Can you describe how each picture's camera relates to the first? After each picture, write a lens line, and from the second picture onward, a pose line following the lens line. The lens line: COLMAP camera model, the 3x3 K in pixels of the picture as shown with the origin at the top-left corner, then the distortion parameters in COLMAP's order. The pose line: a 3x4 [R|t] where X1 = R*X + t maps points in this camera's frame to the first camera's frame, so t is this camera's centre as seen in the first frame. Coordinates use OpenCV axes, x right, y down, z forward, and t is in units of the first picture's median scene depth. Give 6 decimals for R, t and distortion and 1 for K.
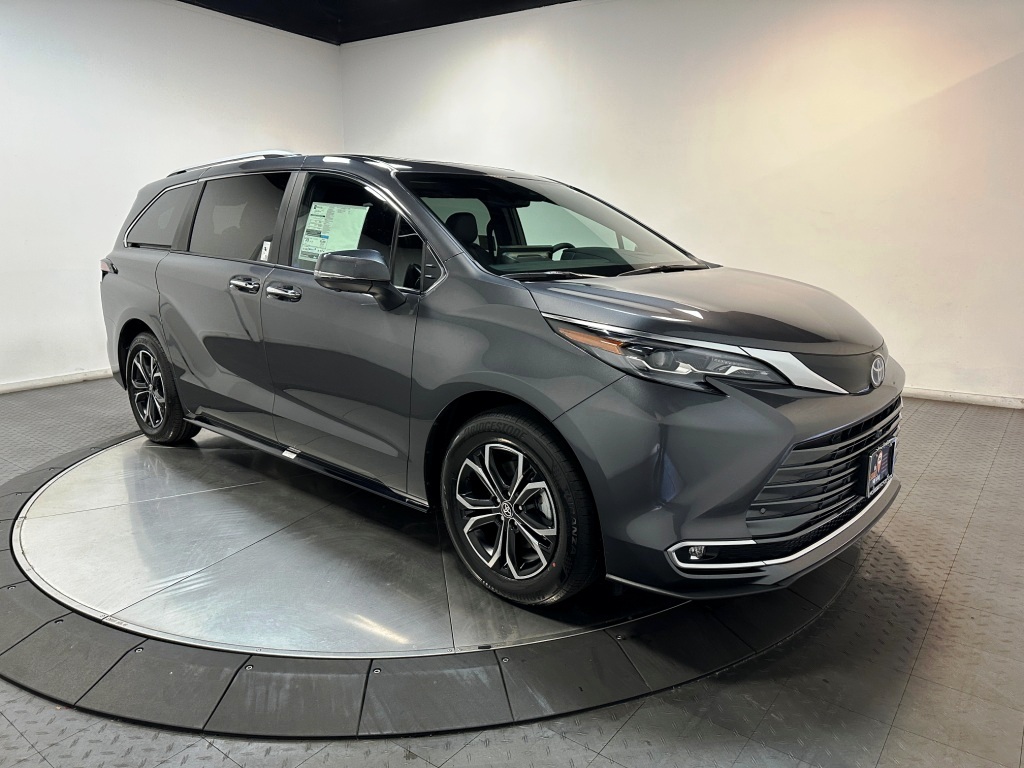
lens RADIAL K [[709.9, 0, 506.5], [0, 709.9, 380.1], [0, 0, 1]] dist [0.042217, -0.045423]
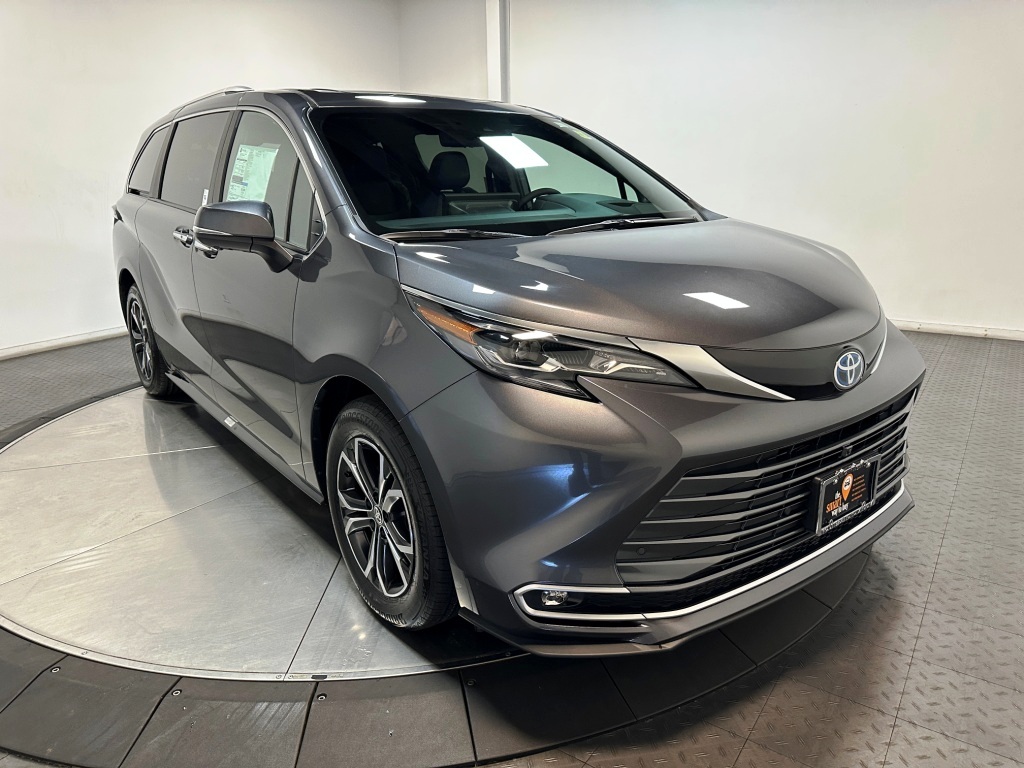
lens RADIAL K [[709.9, 0, 515.4], [0, 709.9, 386.0], [0, 0, 1]] dist [0.042217, -0.045423]
pose [[0.987526, 0.043525, -0.151319, 0.288717], [-0.030476, 0.995697, 0.087511, -0.051351], [0.154476, -0.081808, 0.984604, 0.203512]]
